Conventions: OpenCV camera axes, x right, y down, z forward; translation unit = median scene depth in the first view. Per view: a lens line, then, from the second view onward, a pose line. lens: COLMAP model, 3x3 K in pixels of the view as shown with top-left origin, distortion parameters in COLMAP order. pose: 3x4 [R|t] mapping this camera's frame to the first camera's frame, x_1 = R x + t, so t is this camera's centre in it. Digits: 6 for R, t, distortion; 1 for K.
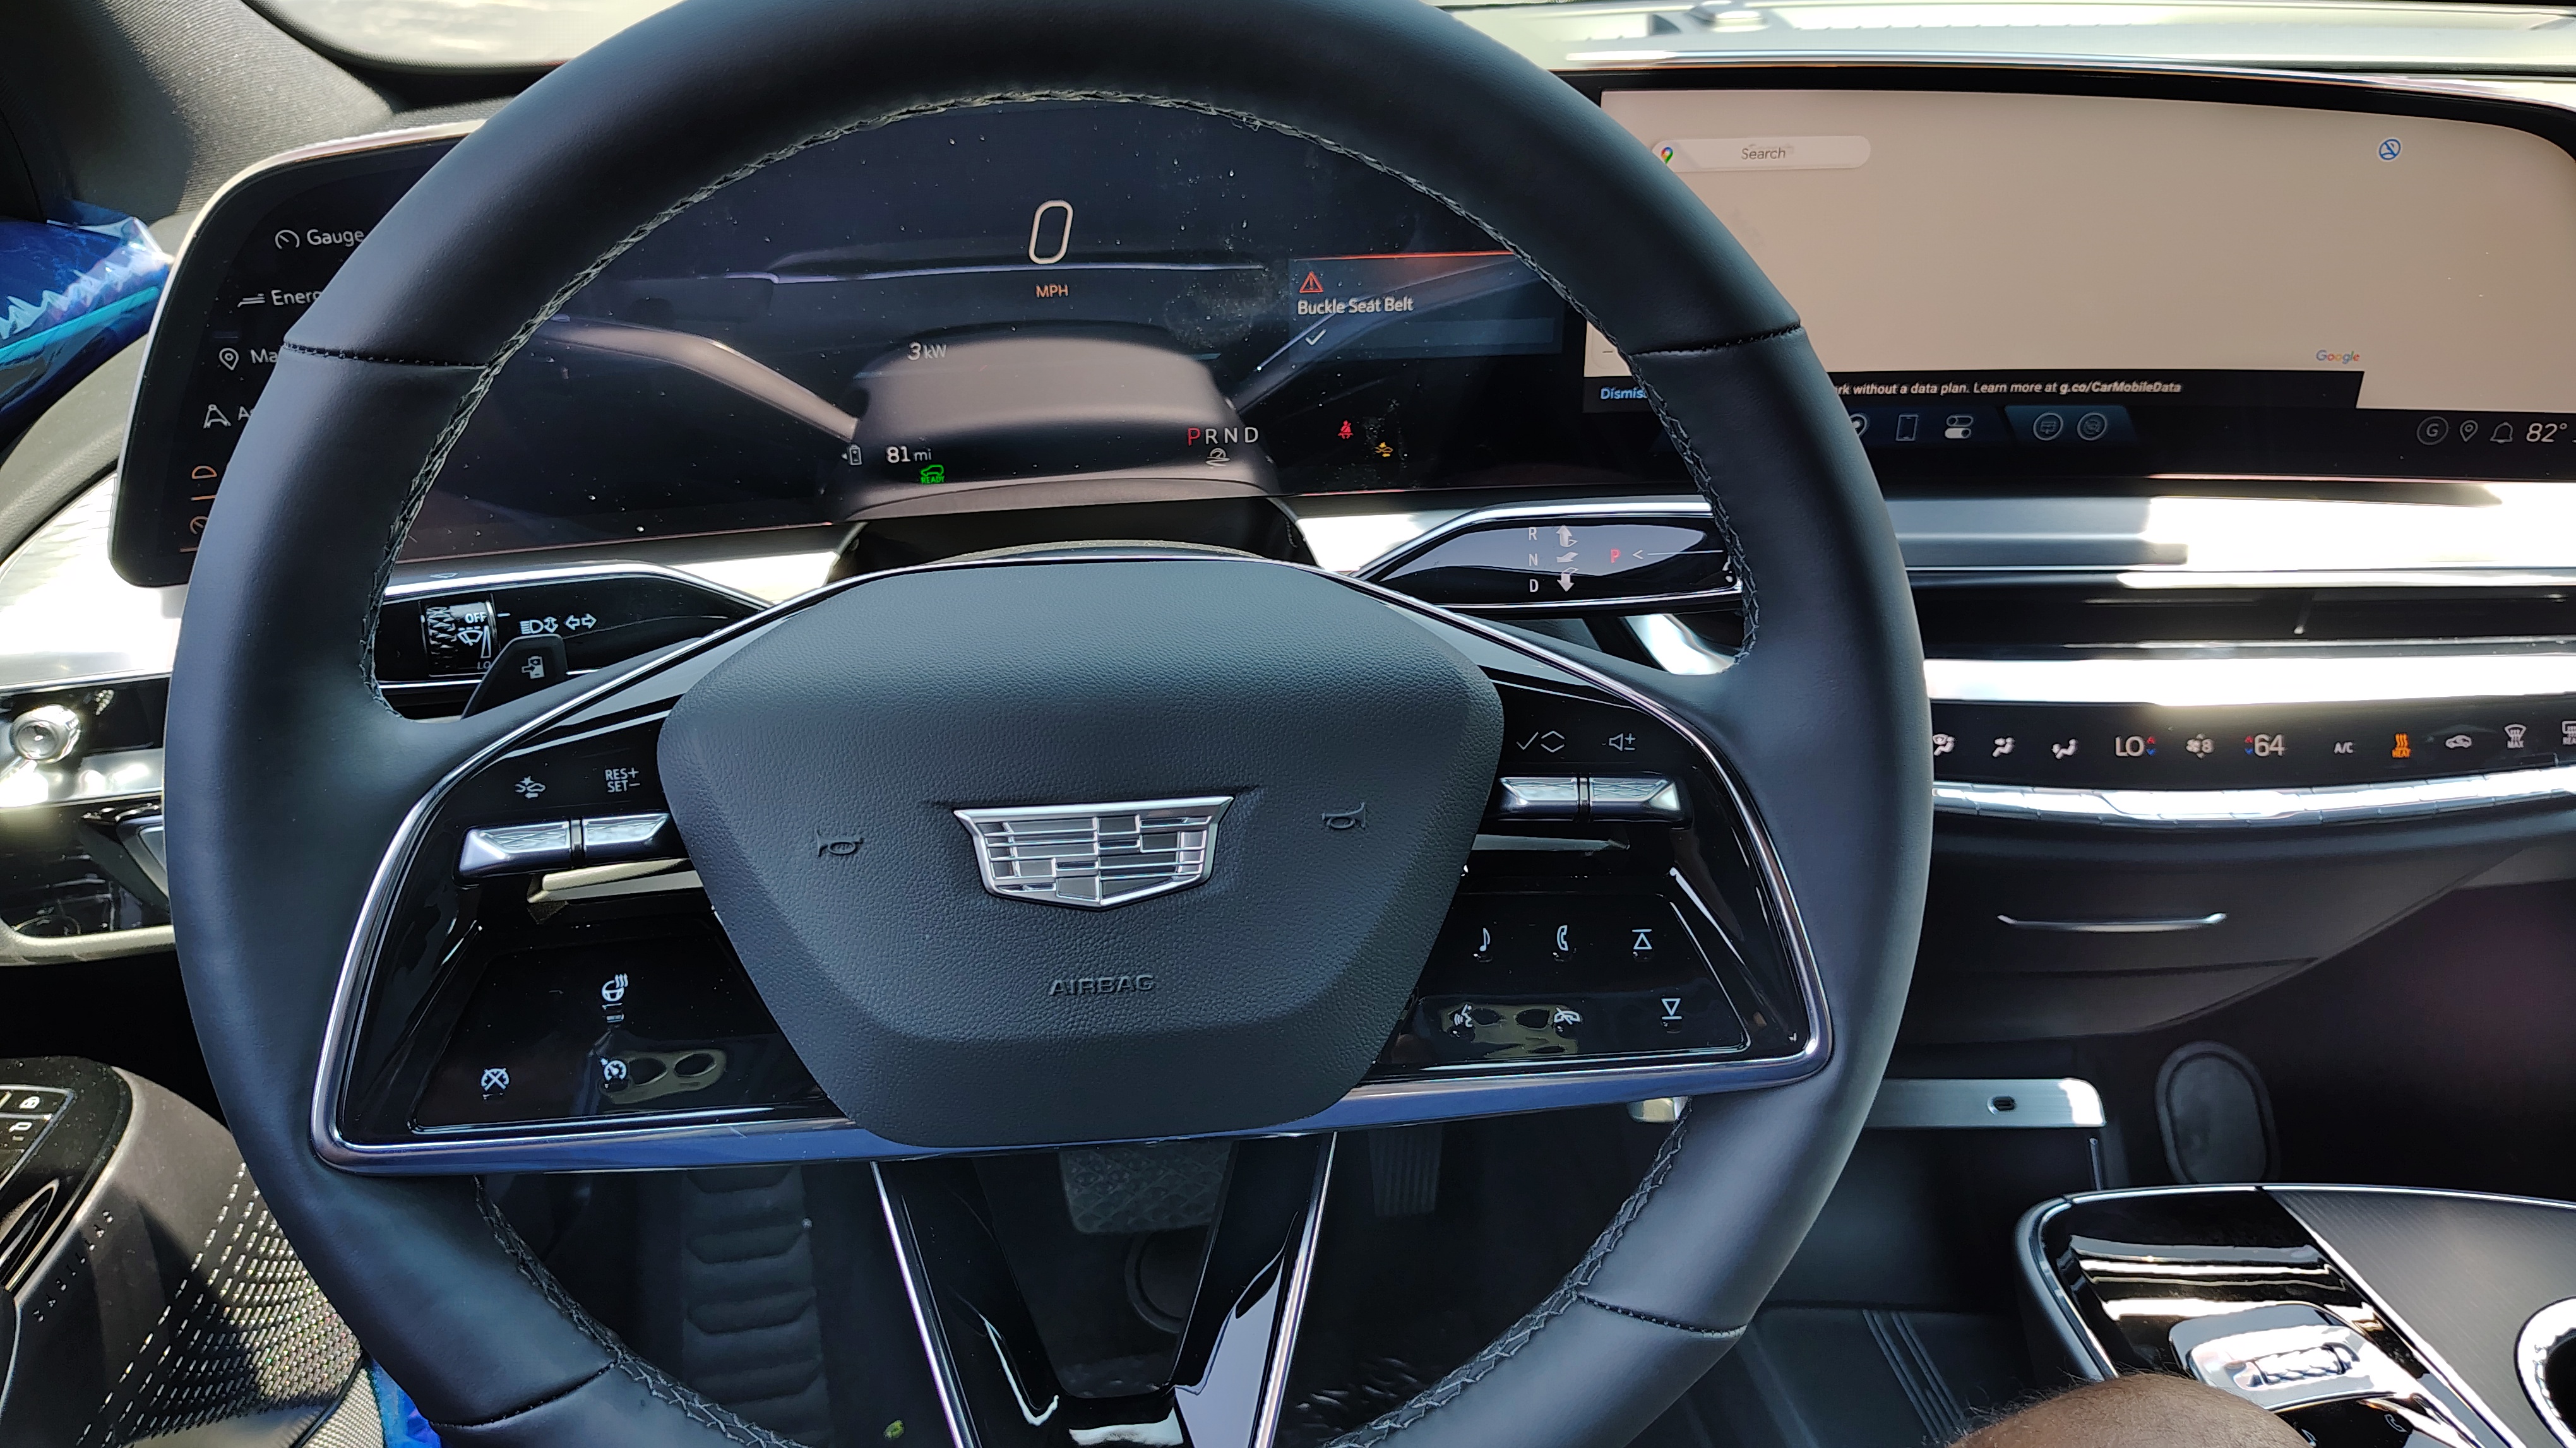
lens RADIAL K [[1799.6, 0, 1260.0], [0, 1799.6, 684.7], [0, 0, 1]] dist [0.009430, -0.040079]
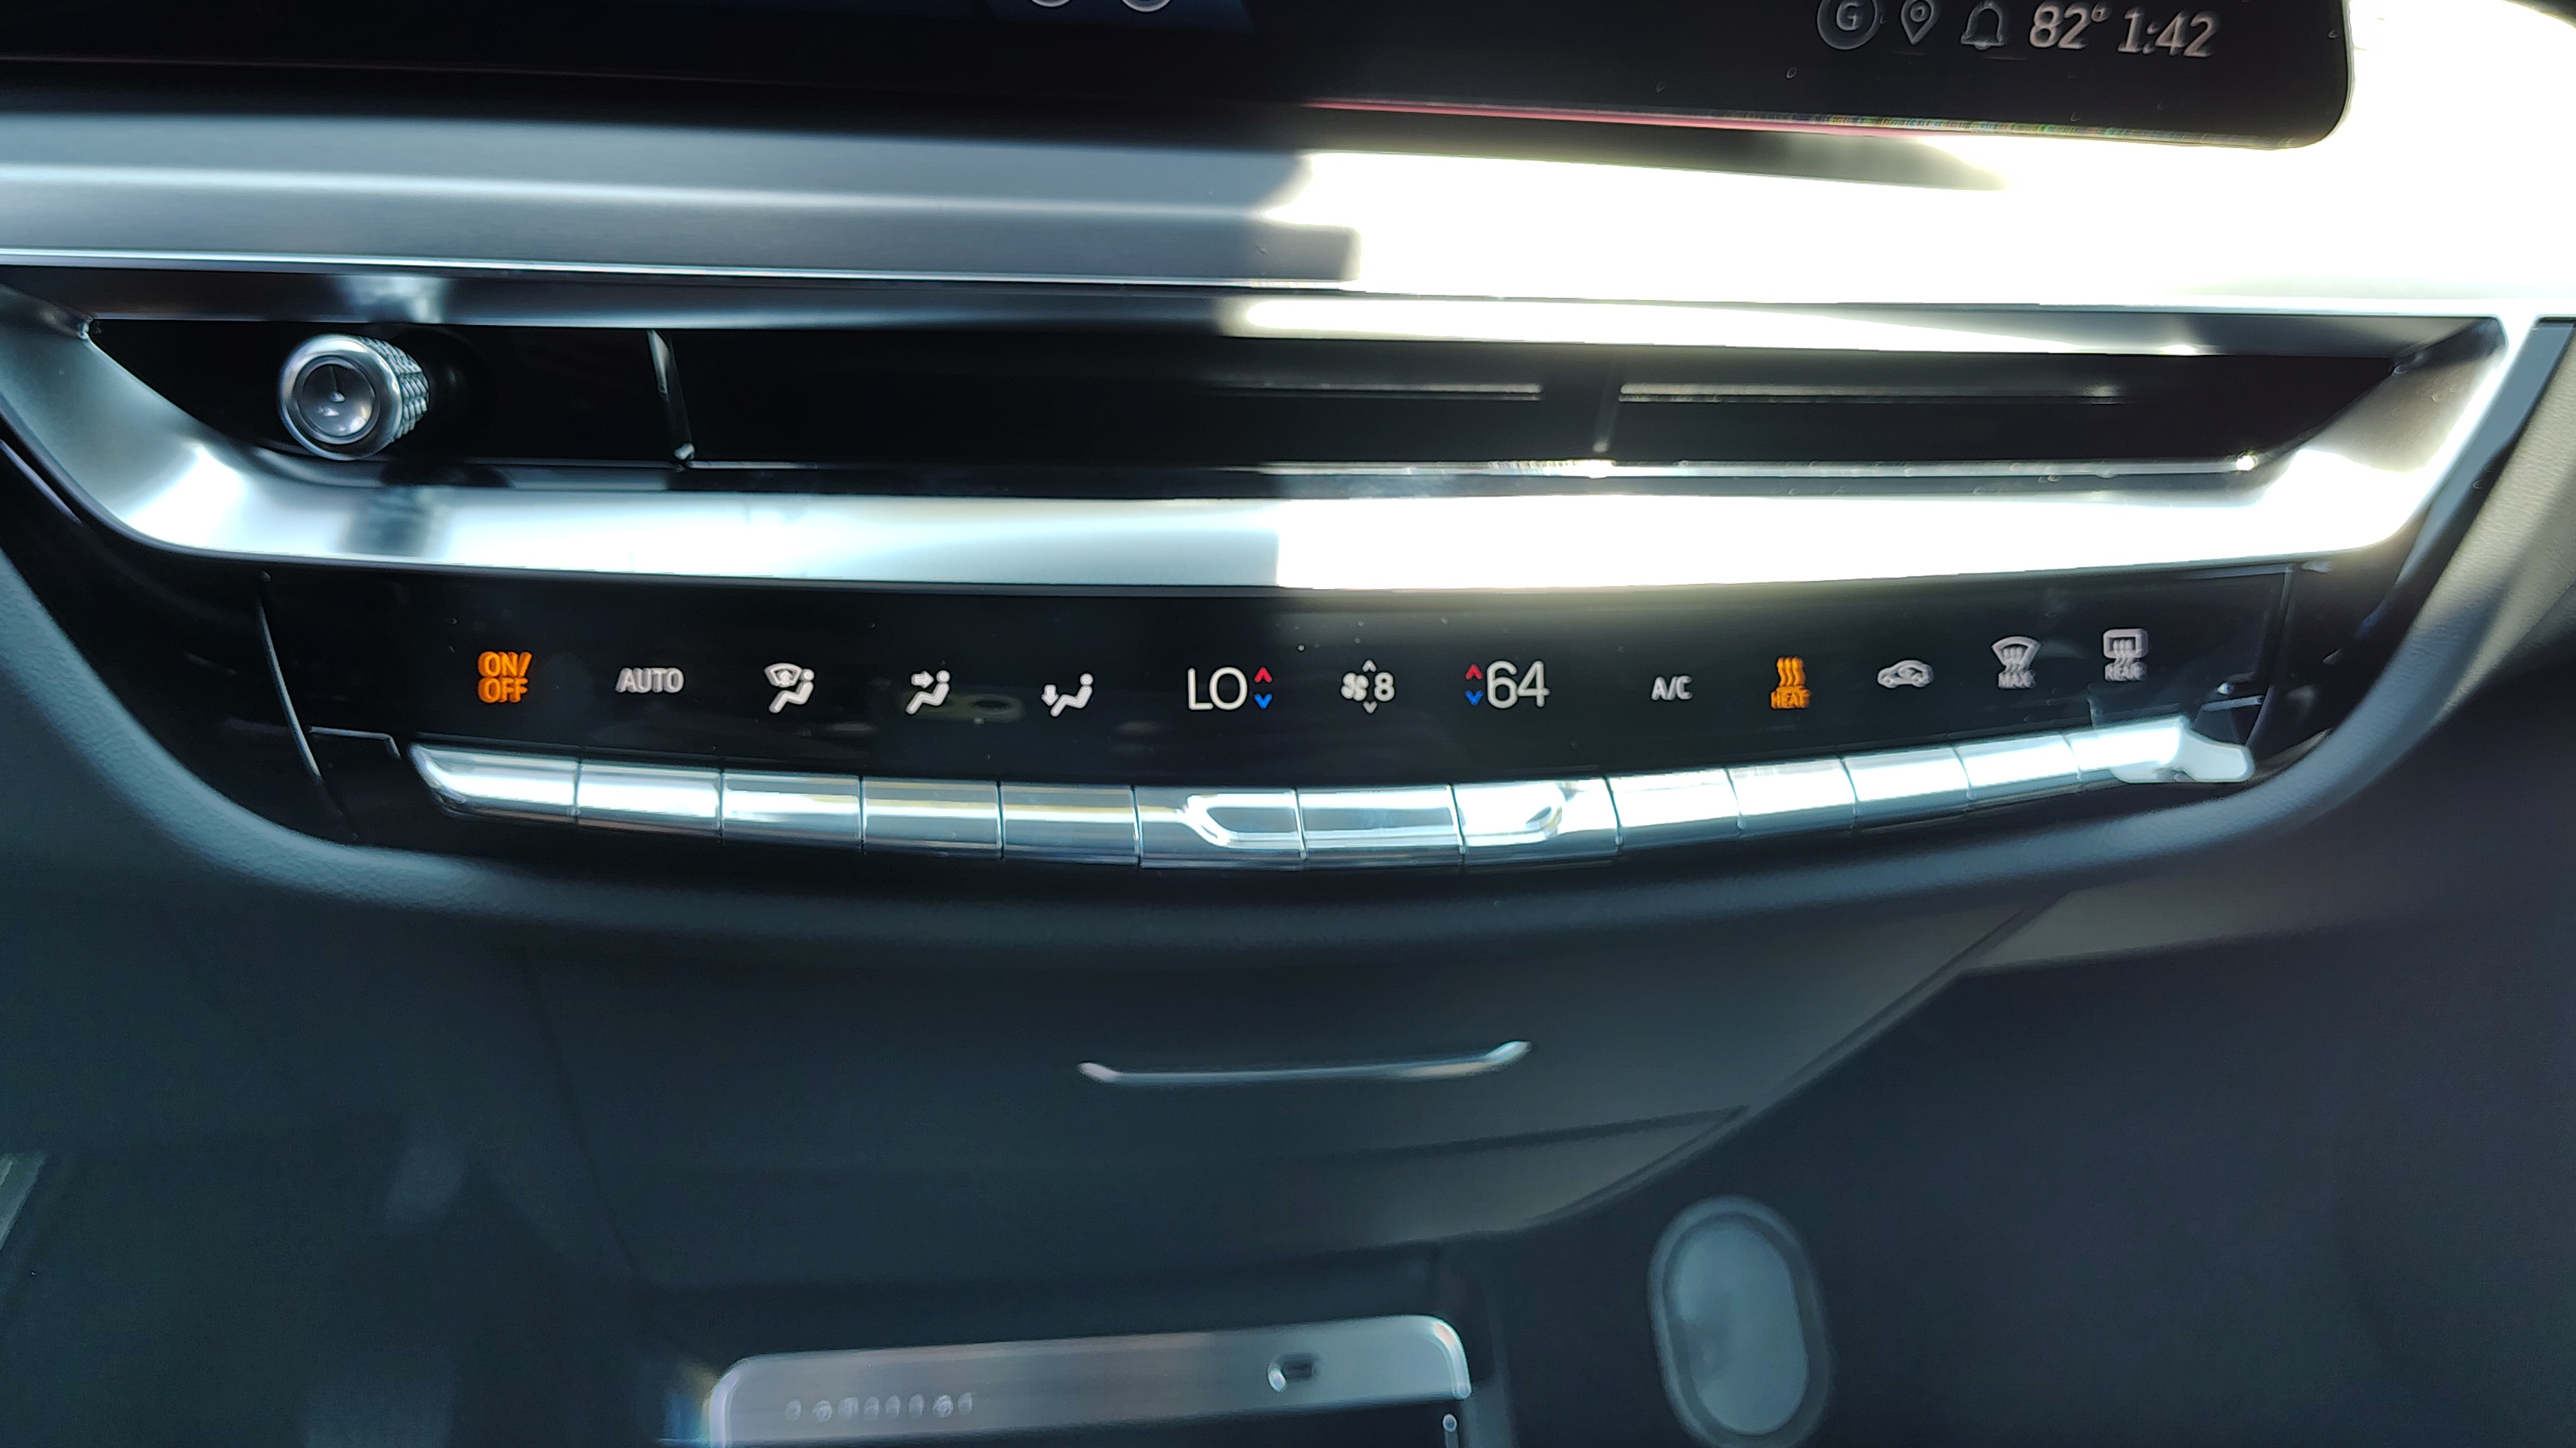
lens RADIAL K [[2238.1, 0, 1288.0], [0, 2238.1, 724.0], [0, 0, 1]] dist [0.001864, -0.000049]
pose [[0.976490, -0.009355, 0.215360, 0.383443], [0.009674, 0.999953, -0.000428, 0.043638], [-0.215346, 0.002501, 0.976535, 0.459355]]
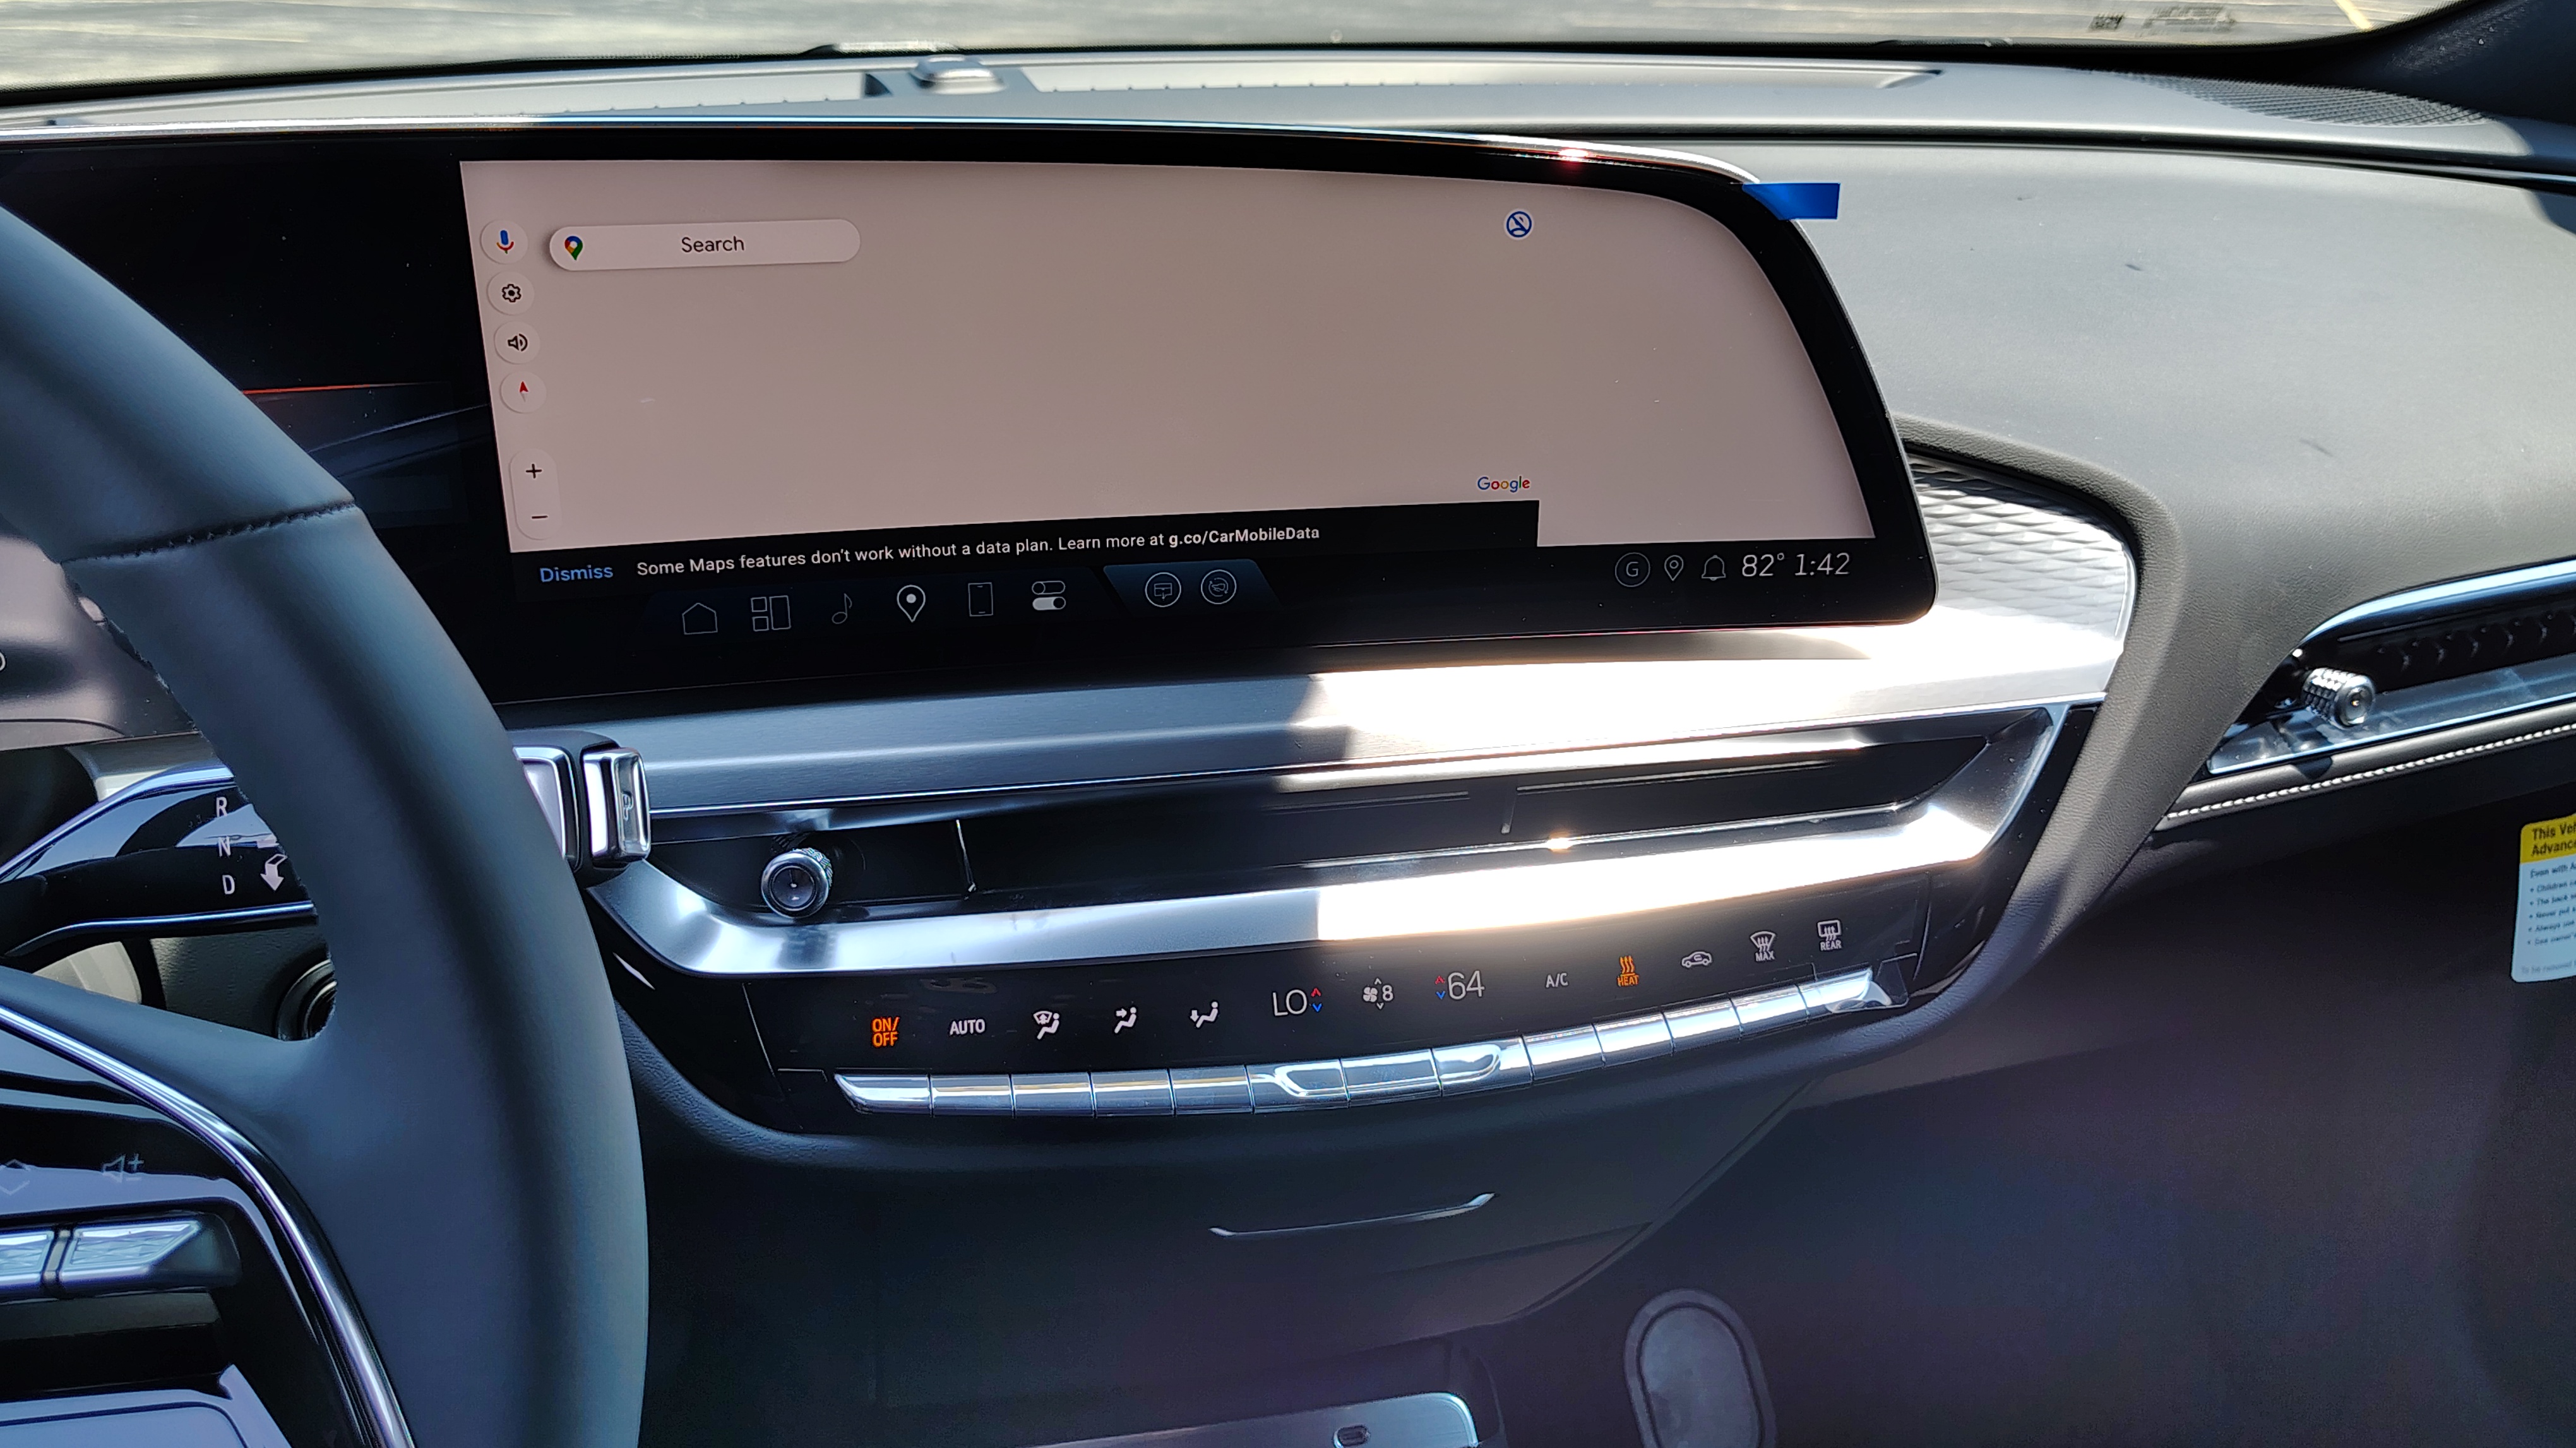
lens RADIAL K [[2158.4, 0, 1277.6], [0, 2158.4, 708.2], [0, 0, 1]] dist [0.024740, 0.008823]
pose [[0.972919, -0.062757, 0.222464, 0.284812], [0.079518, 0.994566, -0.067195, -0.028864], [-0.217038, 0.083065, 0.972623, 0.105464]]
